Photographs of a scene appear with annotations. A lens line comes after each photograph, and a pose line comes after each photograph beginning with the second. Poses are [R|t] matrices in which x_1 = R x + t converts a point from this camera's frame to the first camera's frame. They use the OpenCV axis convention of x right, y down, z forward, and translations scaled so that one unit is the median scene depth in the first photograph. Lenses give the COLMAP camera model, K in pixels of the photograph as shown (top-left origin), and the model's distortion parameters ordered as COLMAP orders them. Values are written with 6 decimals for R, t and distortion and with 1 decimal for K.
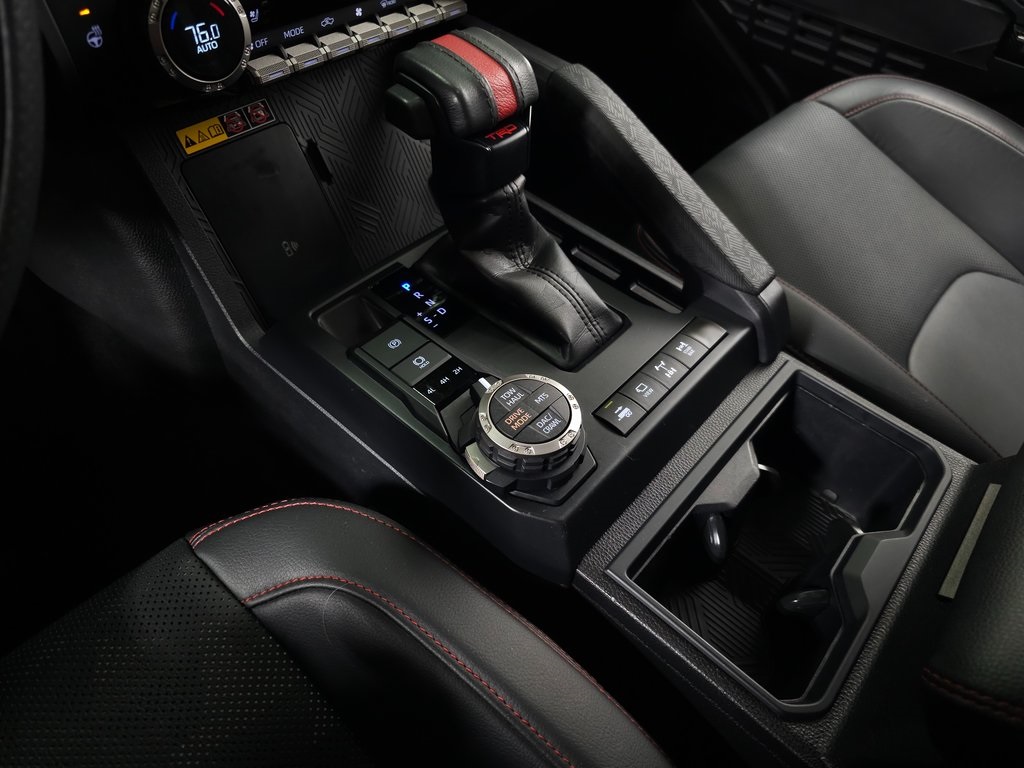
lens RADIAL K [[703.7, 0, 516.2], [0, 703.7, 383.6], [0, 0, 1]] dist [0.041602, -0.052470]
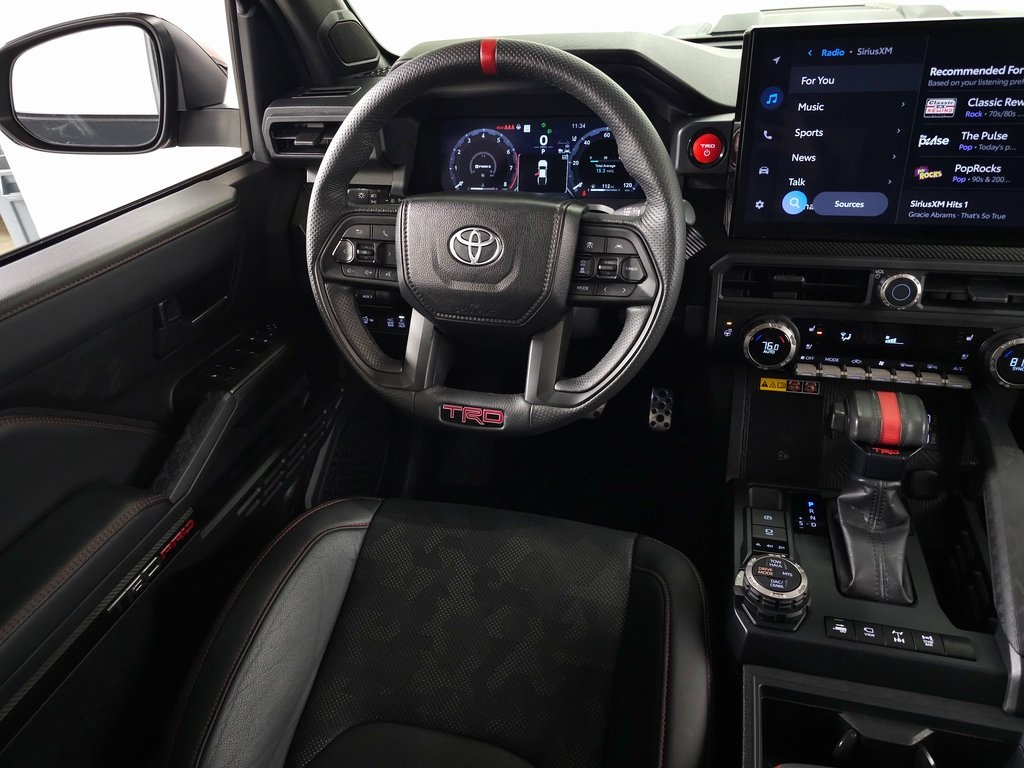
lens RADIAL K [[703.7, 0, 505.0], [0, 703.7, 378.1], [0, 0, 1]] dist [0.041602, -0.052470]
pose [[0.419514, 0.378189, -0.825216, 0.853409], [-0.604656, 0.794465, 0.056707, -0.034422], [0.677051, 0.475183, 0.561963, -0.596727]]
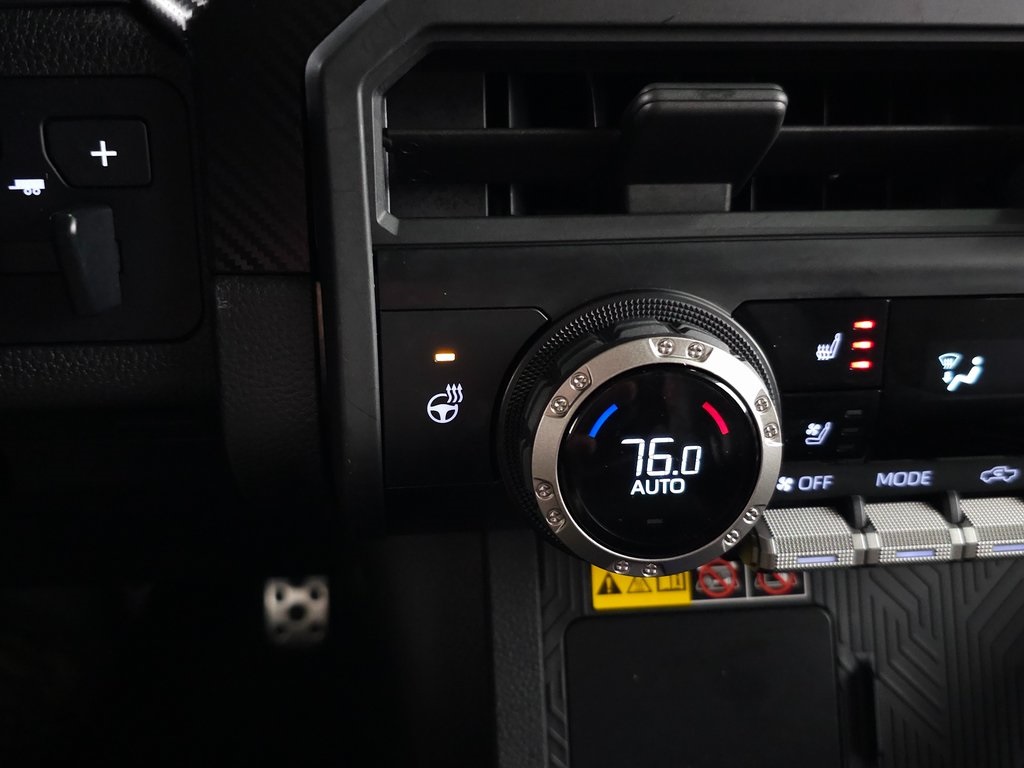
lens RADIAL K [[1051.2, 0, 503.7], [0, 1051.2, 374.5], [0, 0, 1]] dist [0.009870, 0.000000]
pose [[0.721318, 0.276205, -0.635147, -0.101630], [-0.489539, 0.852036, -0.185433, -0.301582], [0.489951, 0.444686, 0.749802, 0.374033]]
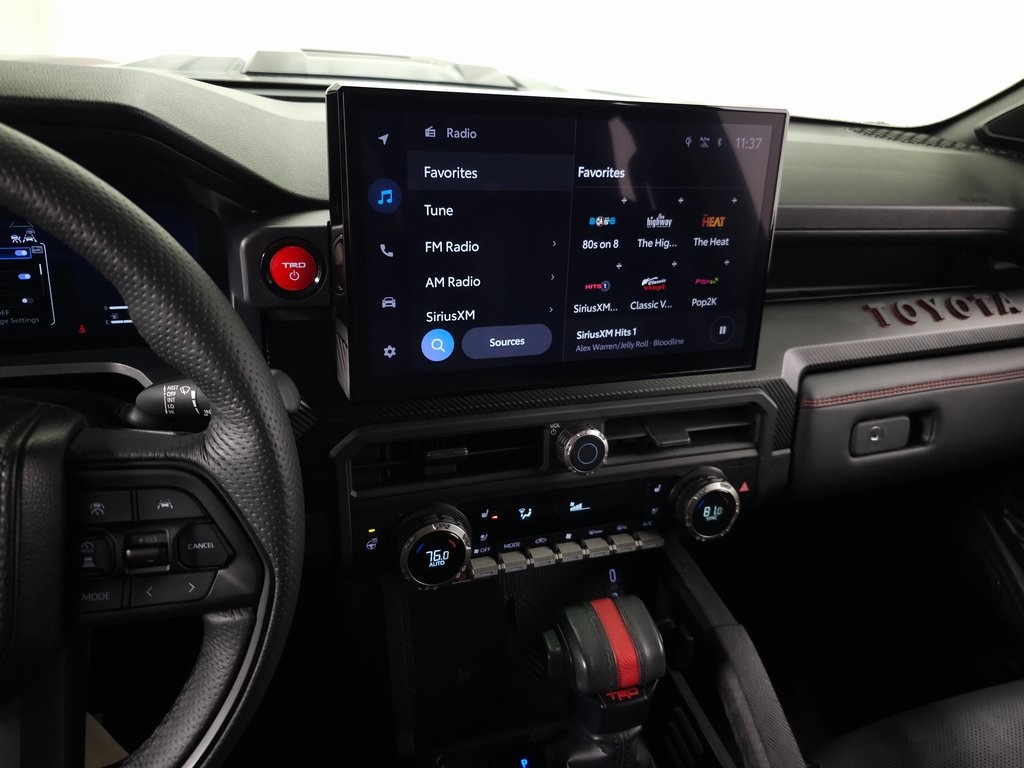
lens RADIAL K [[703.7, 0, 511.6], [0, 703.7, 377.7], [0, 0, 1]] dist [0.041602, -0.052470]
pose [[0.862016, 0.244704, -0.443902, 0.201715], [-0.393569, 0.874999, -0.281924, -0.374308], [0.319426, 0.417729, 0.850570, -0.281242]]
